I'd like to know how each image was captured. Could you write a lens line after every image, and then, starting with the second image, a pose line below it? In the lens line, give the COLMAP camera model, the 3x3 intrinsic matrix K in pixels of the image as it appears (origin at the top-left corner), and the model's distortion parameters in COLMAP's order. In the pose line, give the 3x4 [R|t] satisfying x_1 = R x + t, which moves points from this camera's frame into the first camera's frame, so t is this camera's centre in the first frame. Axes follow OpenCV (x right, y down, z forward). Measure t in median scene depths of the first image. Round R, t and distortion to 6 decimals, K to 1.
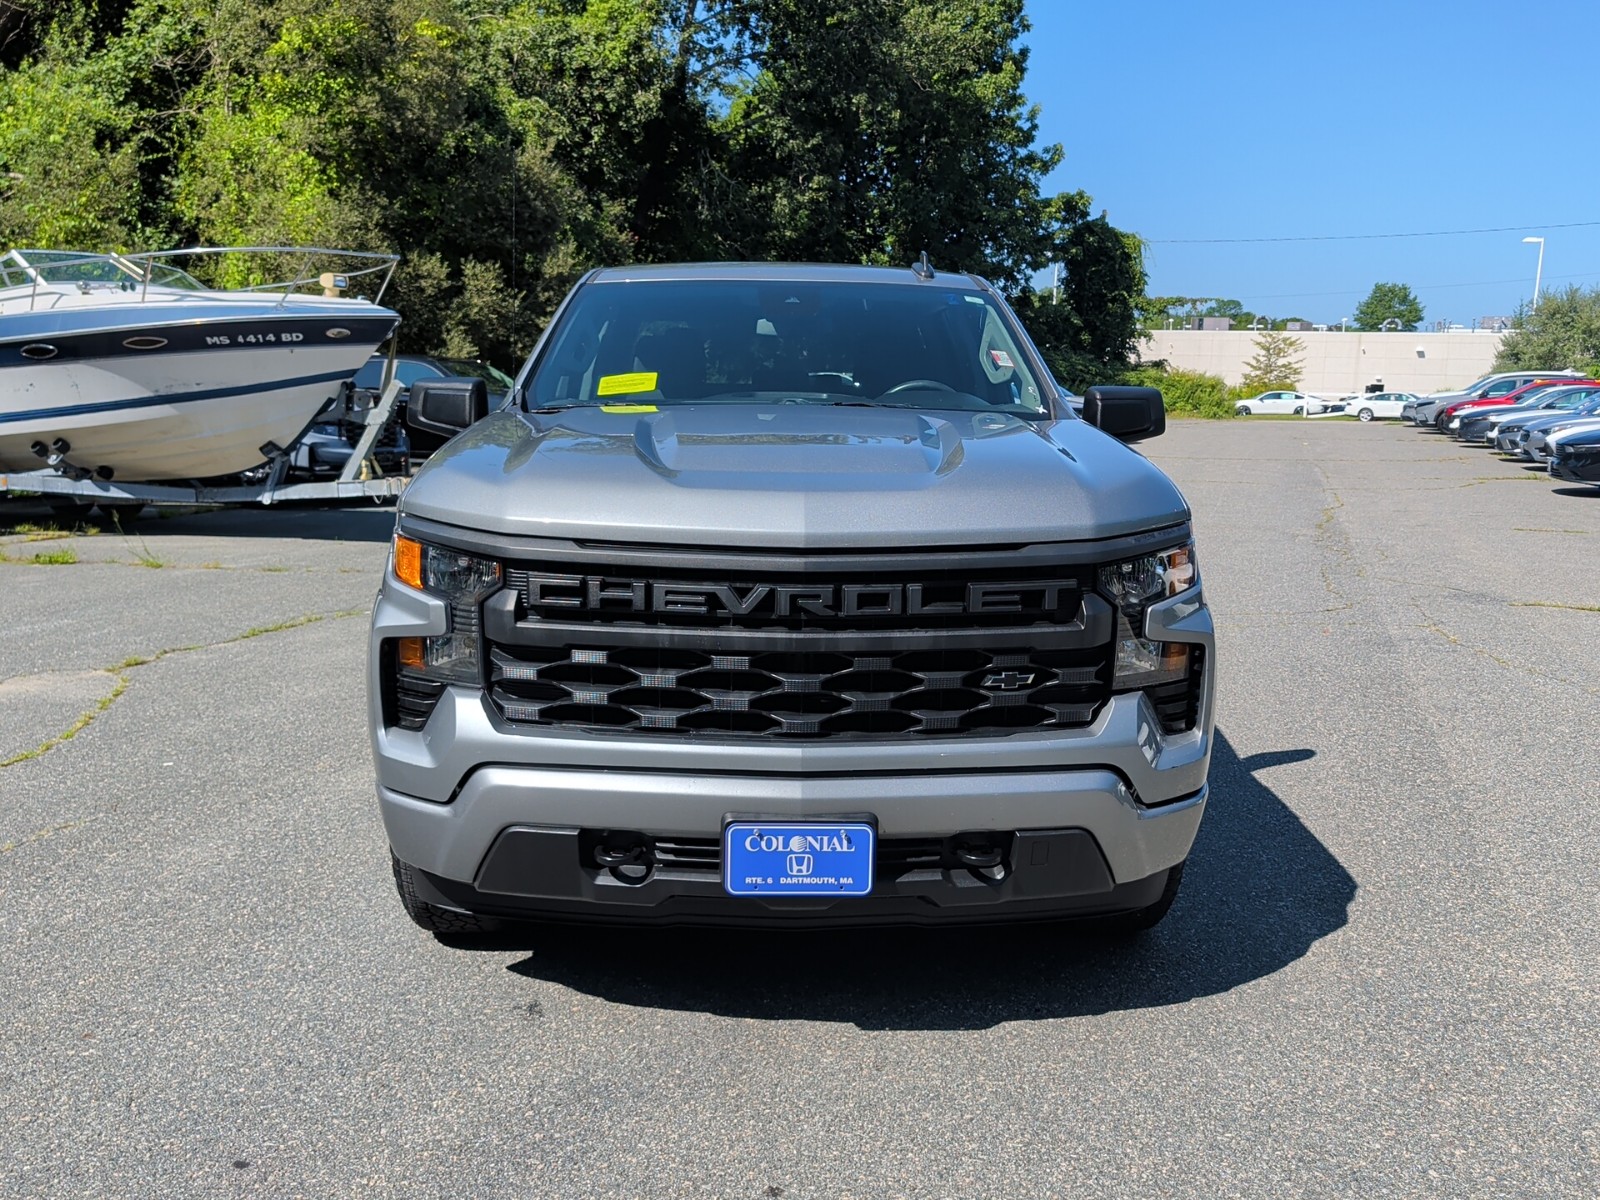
lens RADIAL K [[1345.8, 0, 808.2], [0, 1345.8, 601.1], [0, 0, 1]] dist [0.014074, -0.008950]
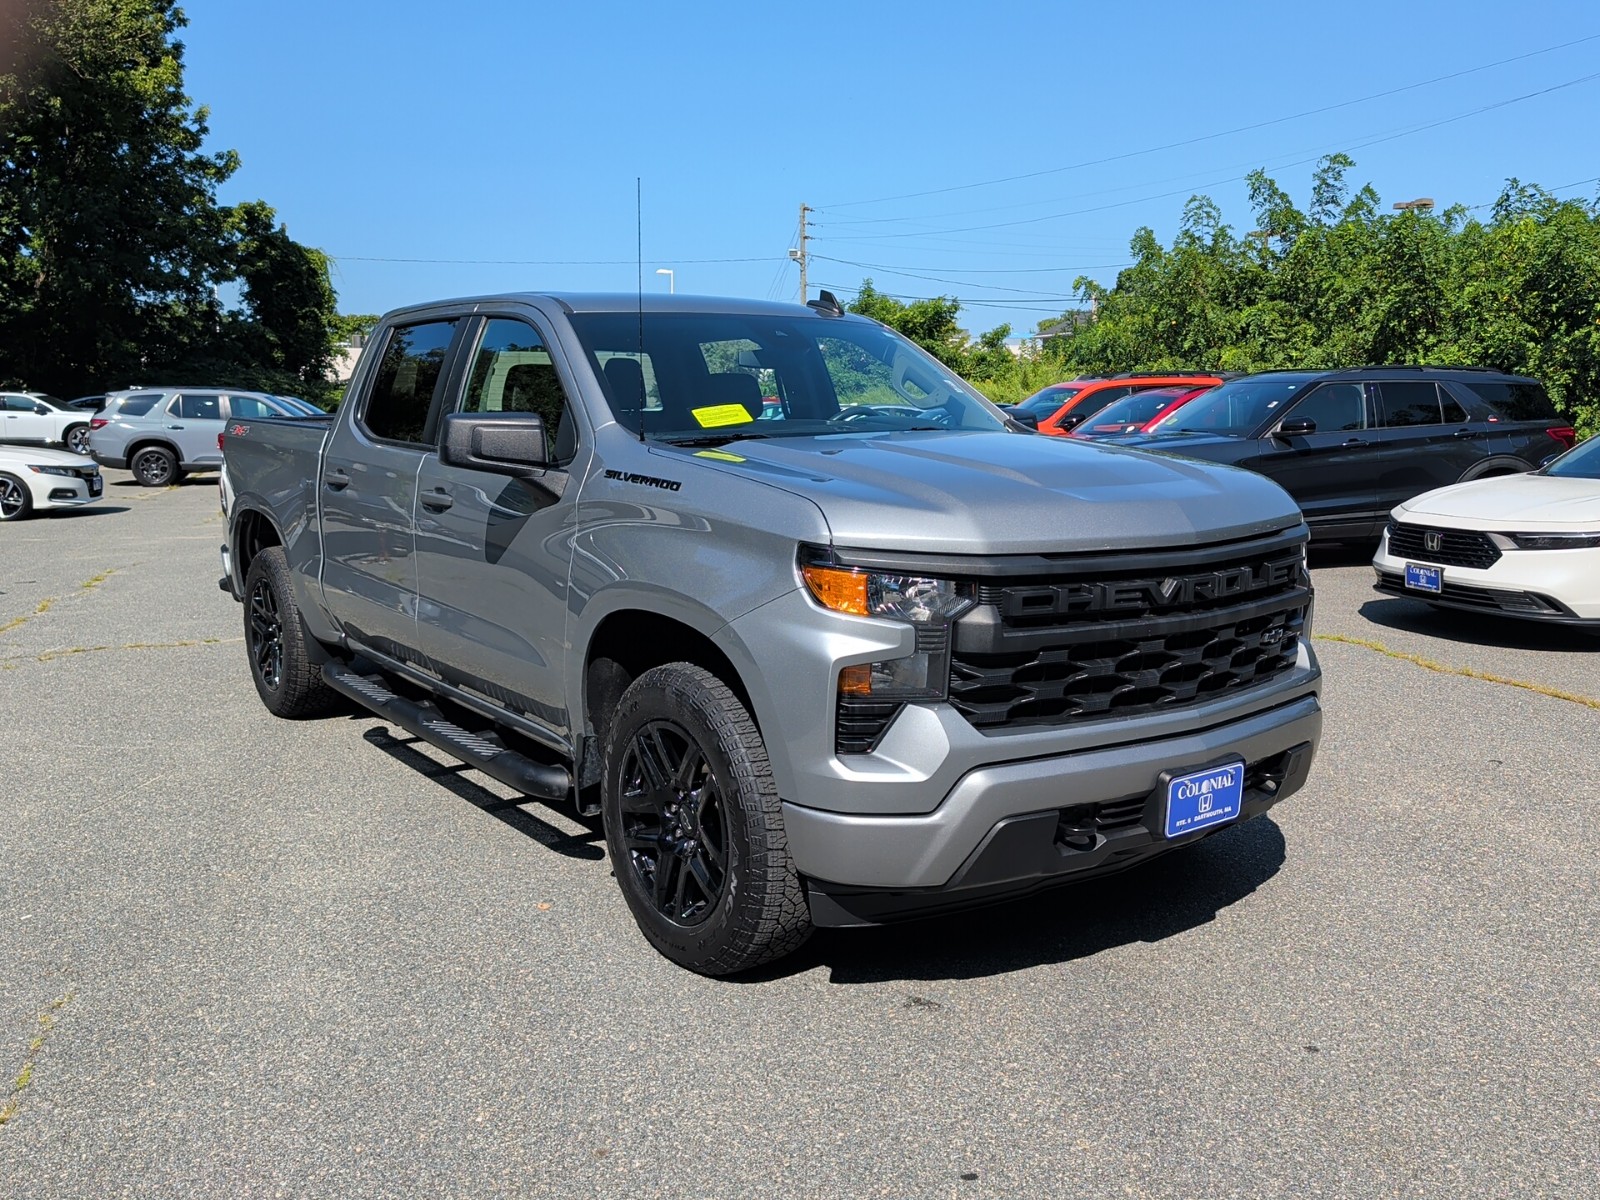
lens RADIAL K [[1345.8, 0, 808.2], [0, 1345.8, 601.1], [0, 0, 1]] dist [0.014074, -0.008950]
pose [[0.819722, -0.101004, 0.563785, -0.119434], [0.108046, 0.993925, 0.020971, -0.006315], [-0.562478, 0.043725, 0.825655, 0.022288]]
